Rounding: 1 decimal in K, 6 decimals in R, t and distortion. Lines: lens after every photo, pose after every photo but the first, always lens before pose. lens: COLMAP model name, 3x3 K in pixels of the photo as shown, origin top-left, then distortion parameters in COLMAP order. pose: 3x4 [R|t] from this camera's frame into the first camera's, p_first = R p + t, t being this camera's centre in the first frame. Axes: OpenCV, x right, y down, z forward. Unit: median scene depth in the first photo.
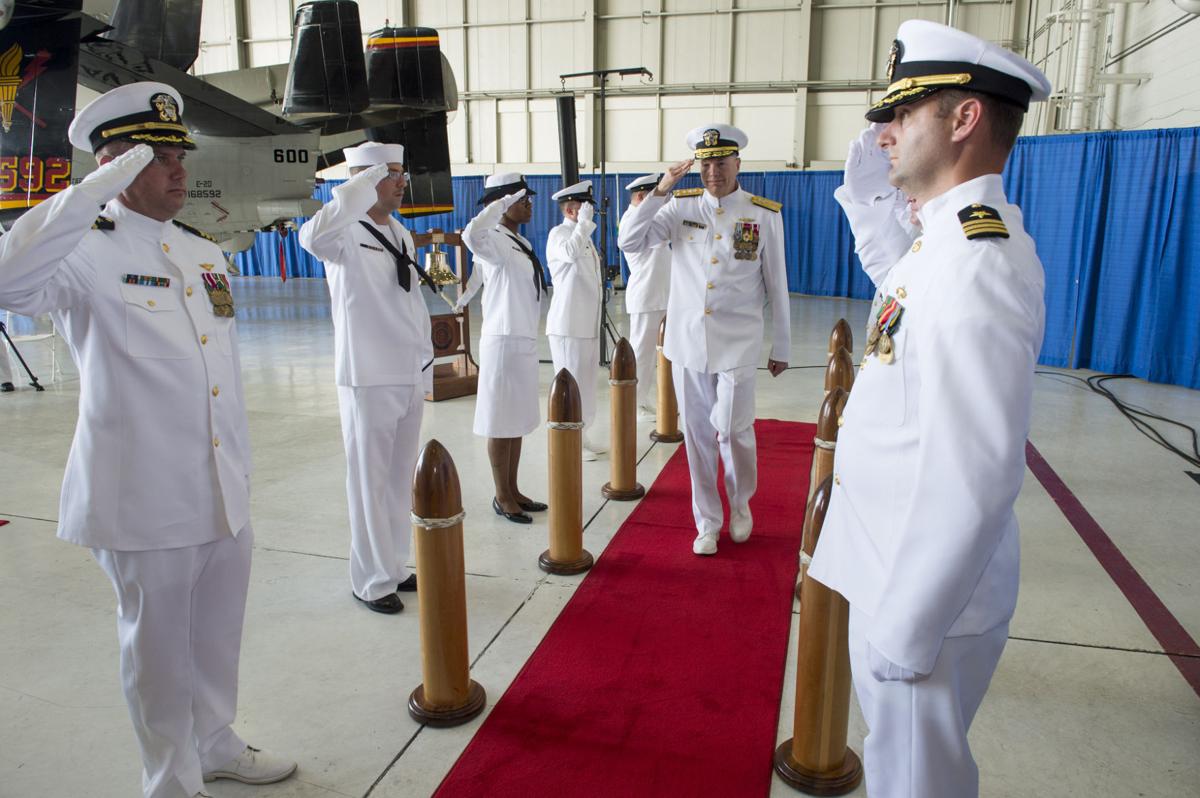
lens RADIAL K [[868.6, 0, 600.3], [0, 868.6, 393.0], [0, 0, 1]] dist [-0.006461, -0.046733]
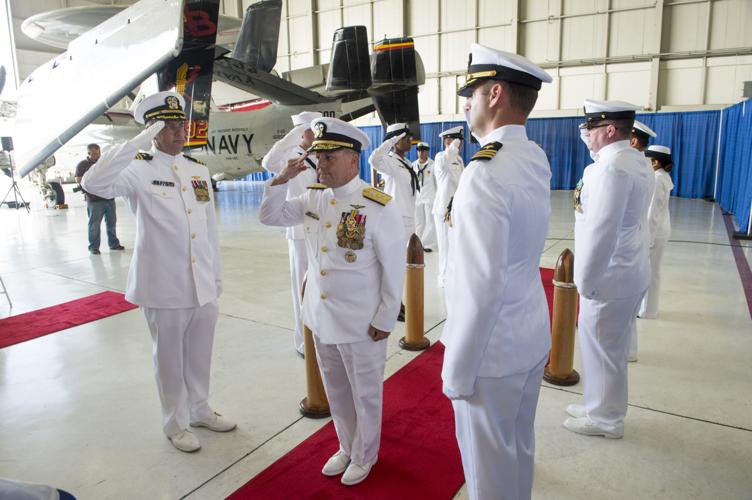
lens RADIAL K [[532.3, 0, 376.0], [0, 532.3, 250.0], [0, 0, 1]] dist [-0.036189, -0.002564]
pose [[0.956241, 0.036517, -0.290293, 0.173711], [-0.038483, 0.999259, -0.001064, 0.007863], [0.290039, 0.012188, 0.956937, -0.049517]]
